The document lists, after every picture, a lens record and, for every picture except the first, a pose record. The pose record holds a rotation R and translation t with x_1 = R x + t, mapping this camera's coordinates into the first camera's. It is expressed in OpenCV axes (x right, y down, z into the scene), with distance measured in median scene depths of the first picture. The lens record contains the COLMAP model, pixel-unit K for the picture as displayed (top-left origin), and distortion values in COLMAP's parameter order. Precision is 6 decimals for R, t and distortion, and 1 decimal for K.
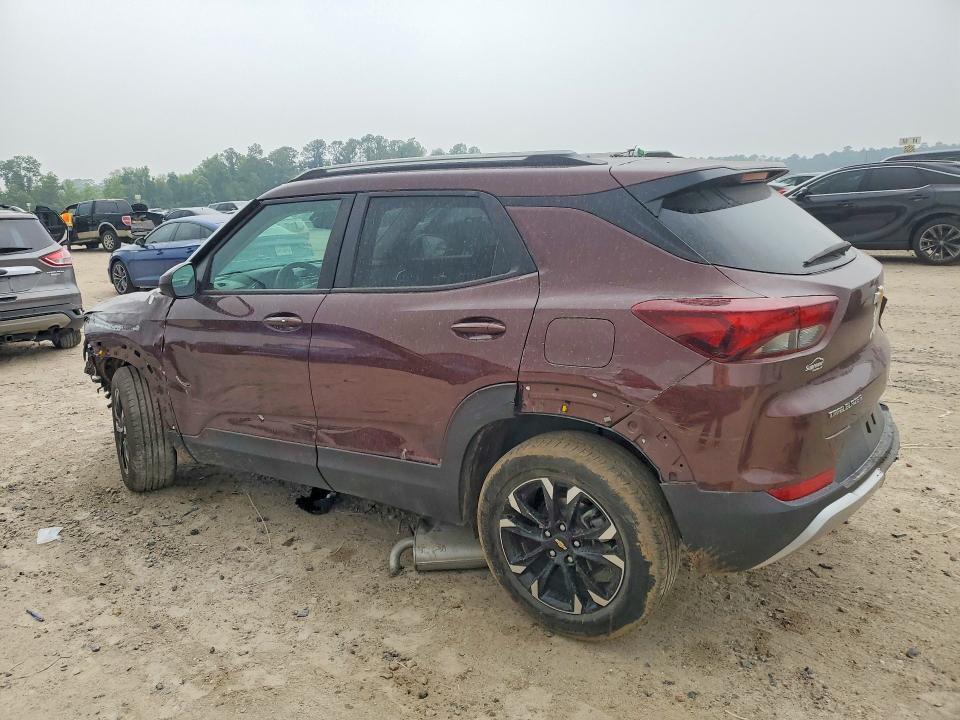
lens RADIAL K [[752.2, 0, 469.7], [0, 752.2, 361.5], [0, 0, 1]] dist [0.001951, 0.006739]
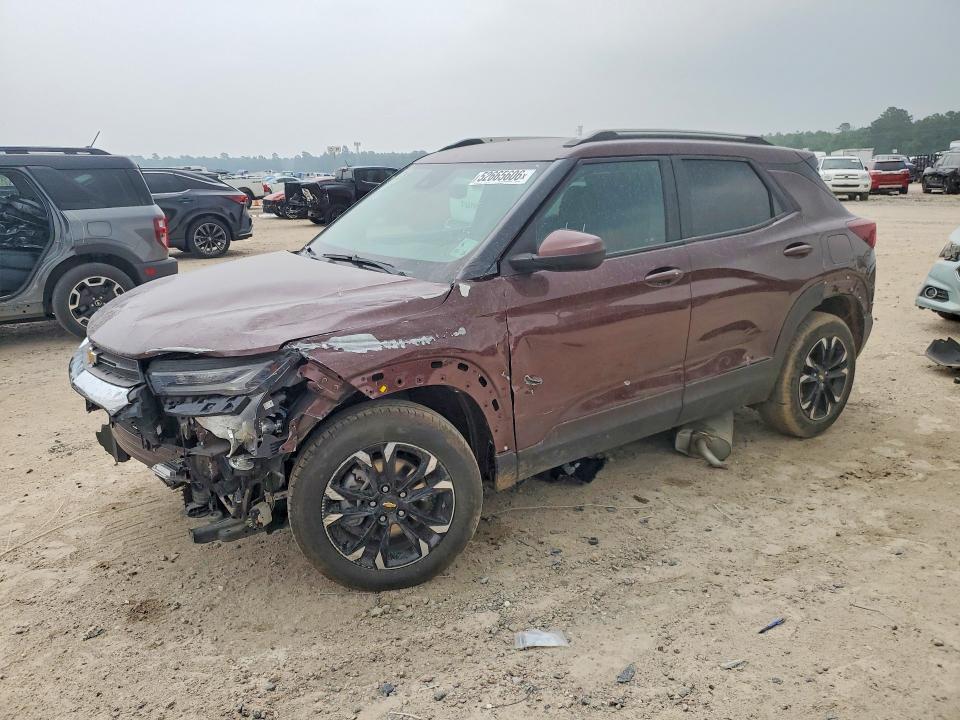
lens RADIAL K [[752.2, 0, 469.9], [0, 752.2, 360.5], [0, 0, 1]] dist [0.001951, 0.006739]
pose [[0.338211, -0.189418, 0.921810, -1.394769], [0.210872, 0.969880, 0.121927, -0.130362], [-0.917140, 0.153146, 0.367967, 0.933264]]
